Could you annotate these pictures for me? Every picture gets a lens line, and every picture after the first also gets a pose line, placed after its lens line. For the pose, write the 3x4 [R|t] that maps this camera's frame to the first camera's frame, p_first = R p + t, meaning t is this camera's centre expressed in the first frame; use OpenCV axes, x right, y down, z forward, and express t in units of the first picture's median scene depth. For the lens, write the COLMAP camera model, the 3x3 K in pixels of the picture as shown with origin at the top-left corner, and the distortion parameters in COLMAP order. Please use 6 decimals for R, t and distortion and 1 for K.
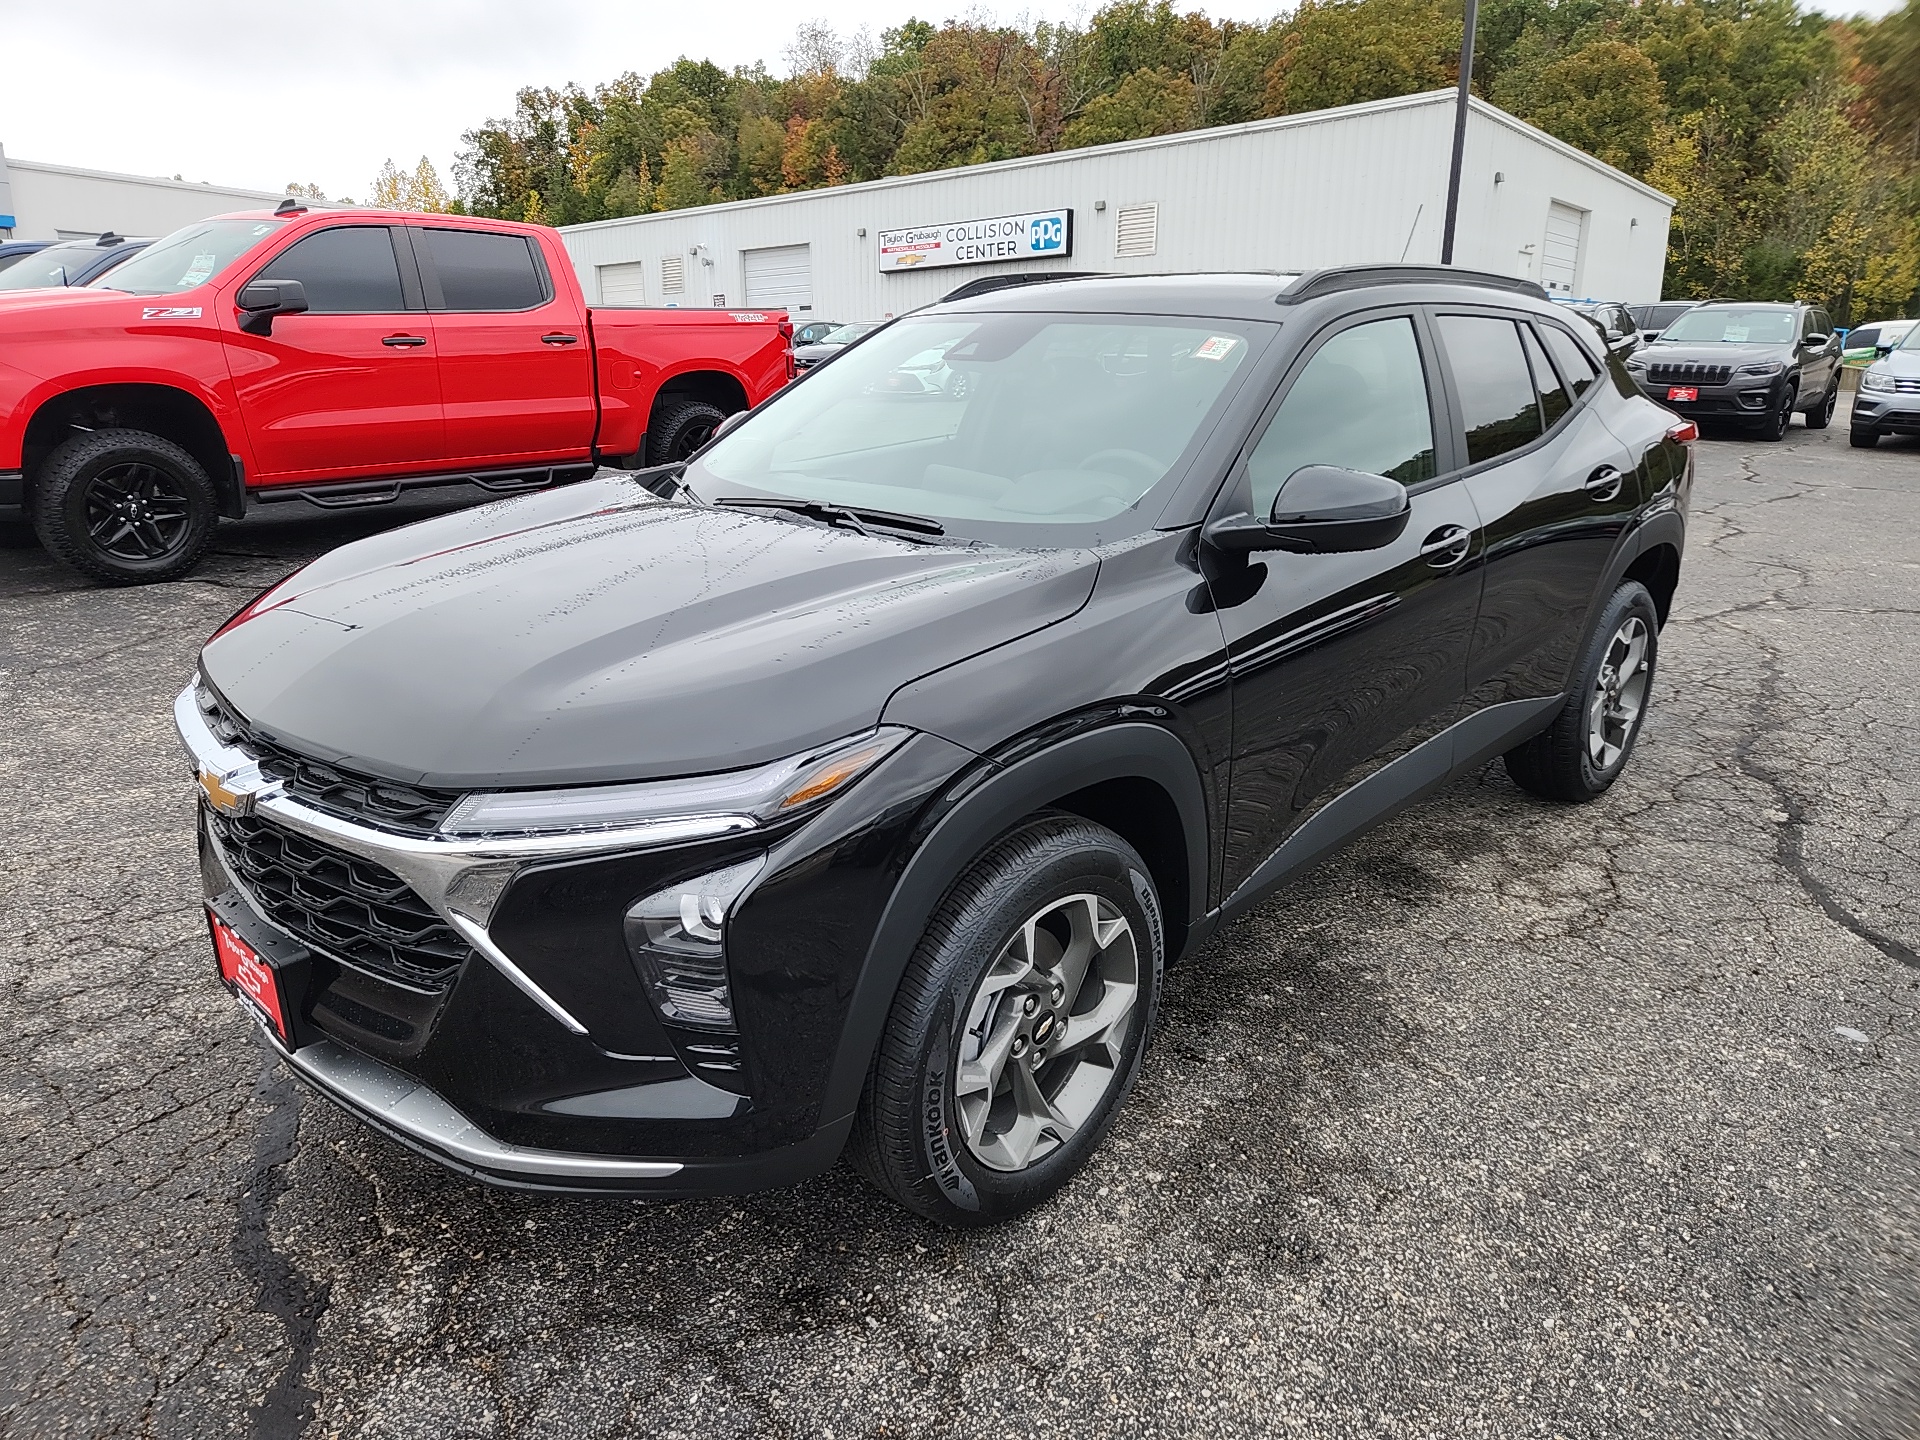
lens RADIAL K [[1279.4, 0, 929.5], [0, 1279.4, 717.7], [0, 0, 1]] dist [0.074126, -0.056306]
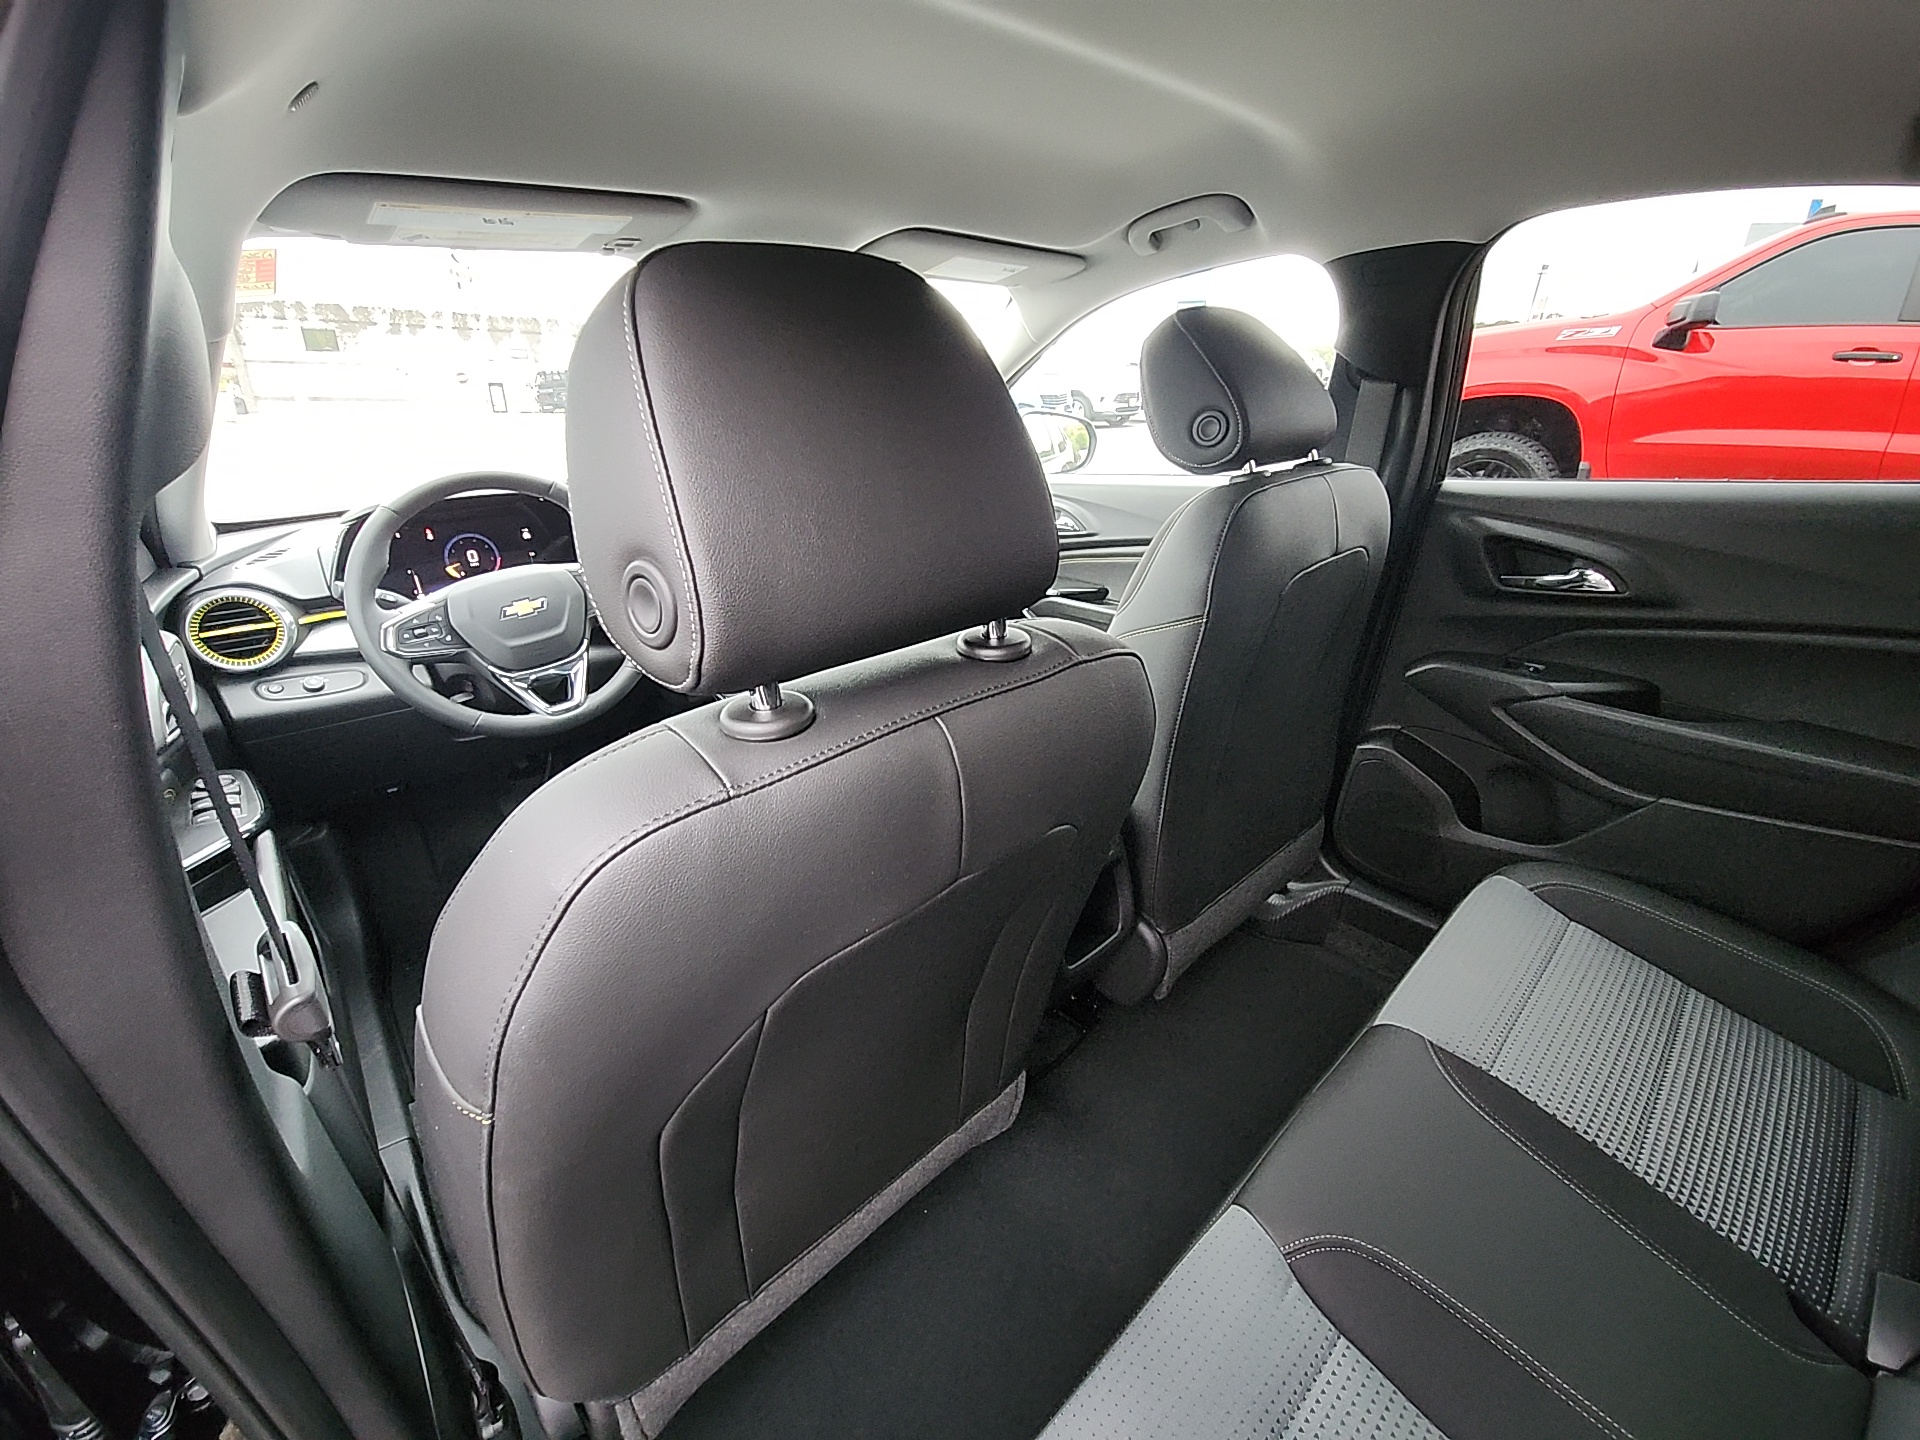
lens RADIAL K [[772.0, 0, 950.3], [0, 772.0, 701.7], [0, 0, 1]] dist [0.020822, -0.015806]
pose [[-0.072180, 0.379028, -0.922566, 0.219270], [-0.272642, 0.882251, 0.383796, -0.132092], [0.959404, 0.279233, 0.039658, 0.522849]]
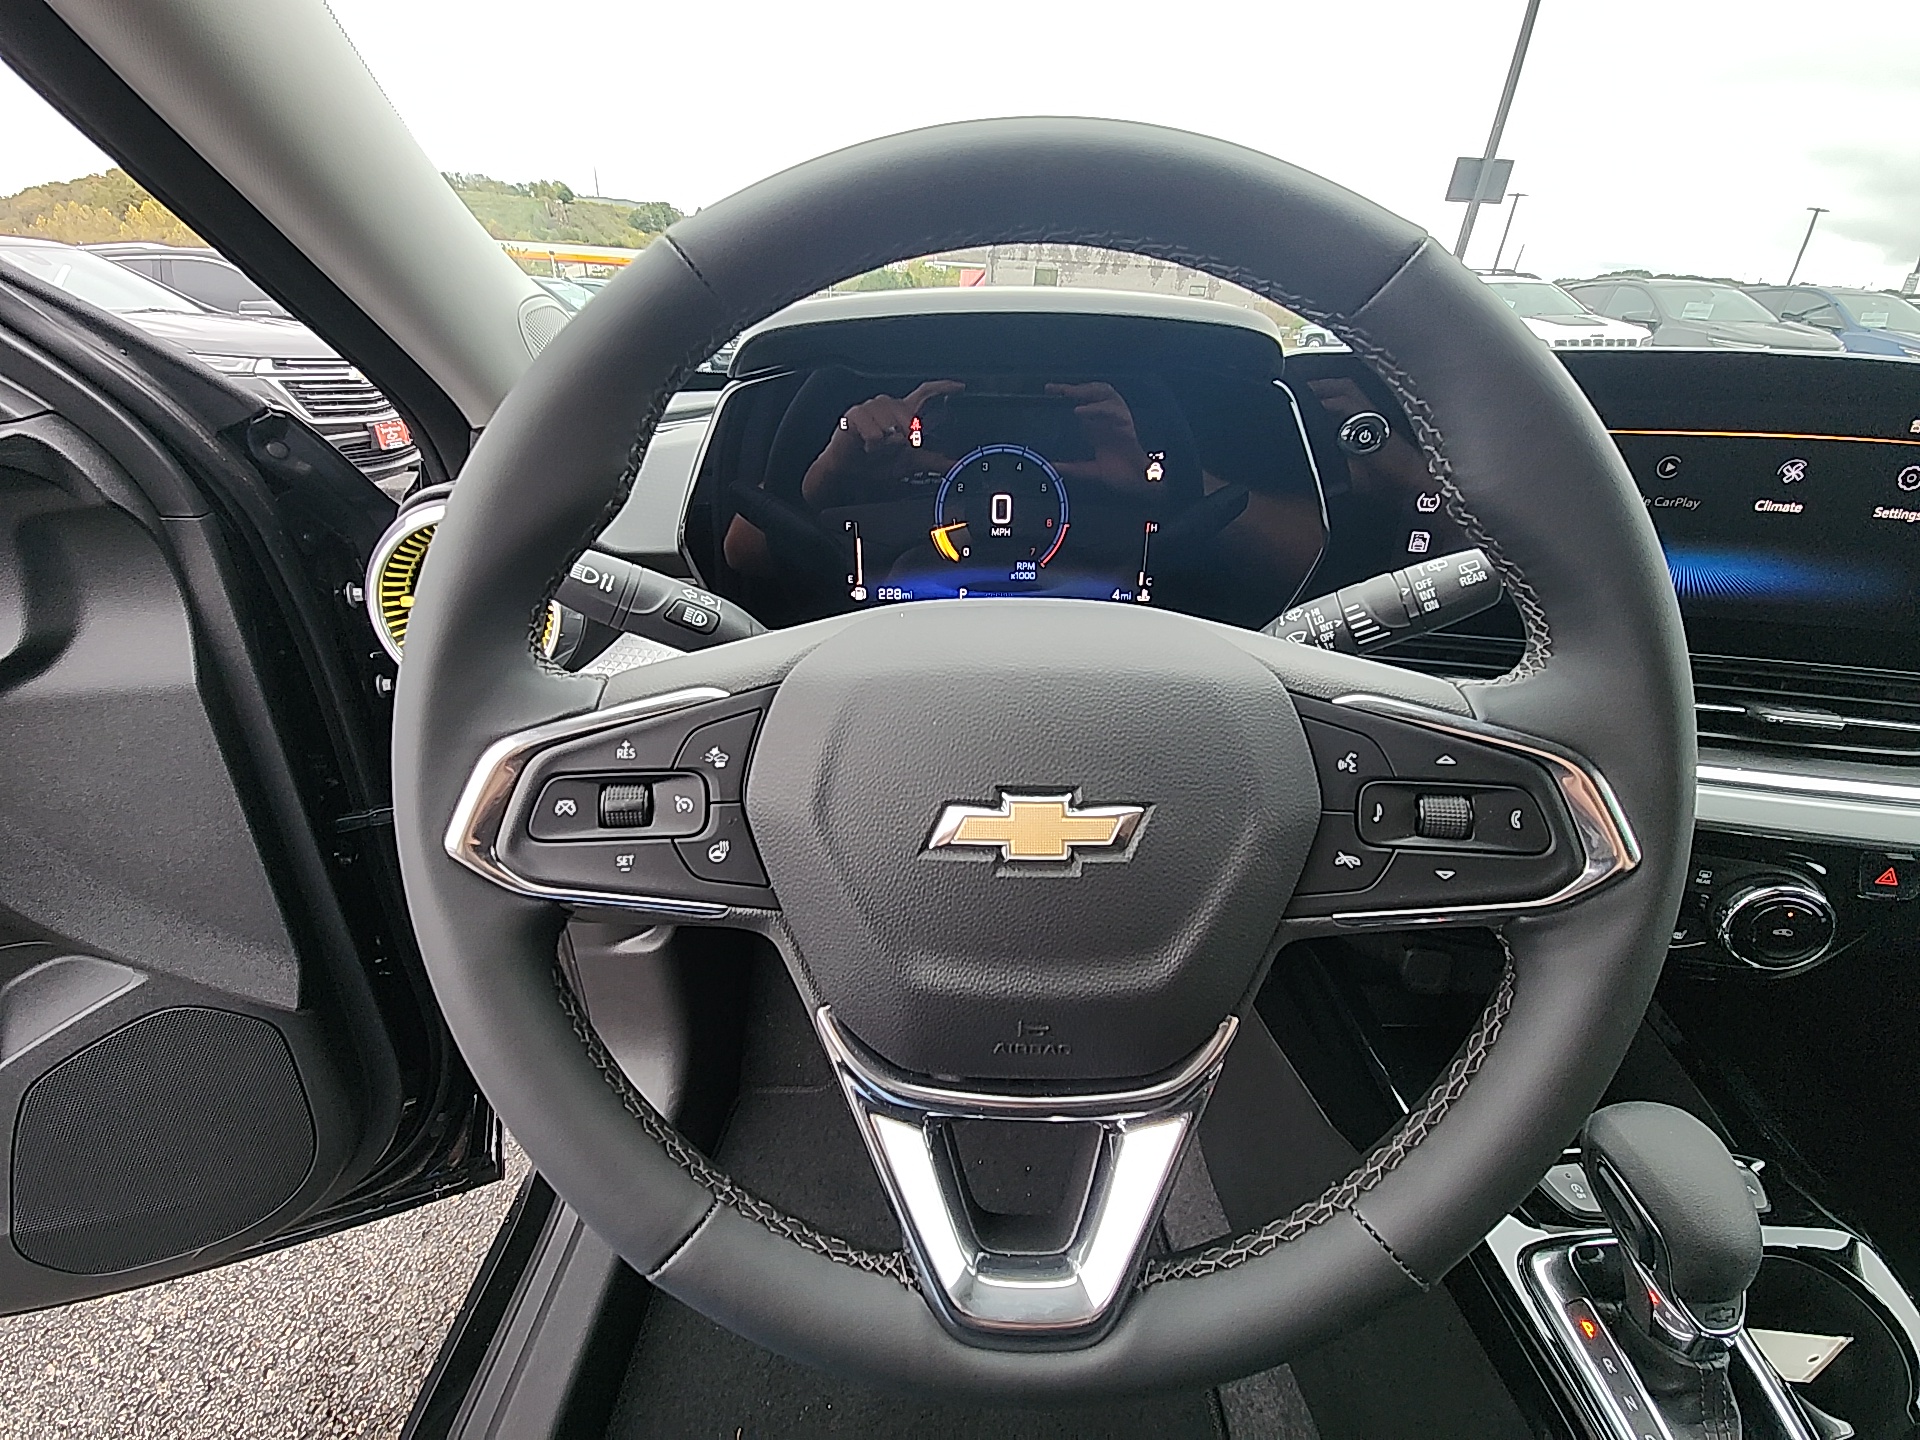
lens RADIAL K [[766.8, 0, 948.2], [0, 766.8, 702.3], [0, 0, 1]] dist [0.035689, -0.023170]
pose [[-0.728789, 0.288164, -0.621150, 0.095849], [-0.214256, 0.765616, 0.606569, -0.088004], [0.650354, 0.575146, -0.496232, 0.452202]]
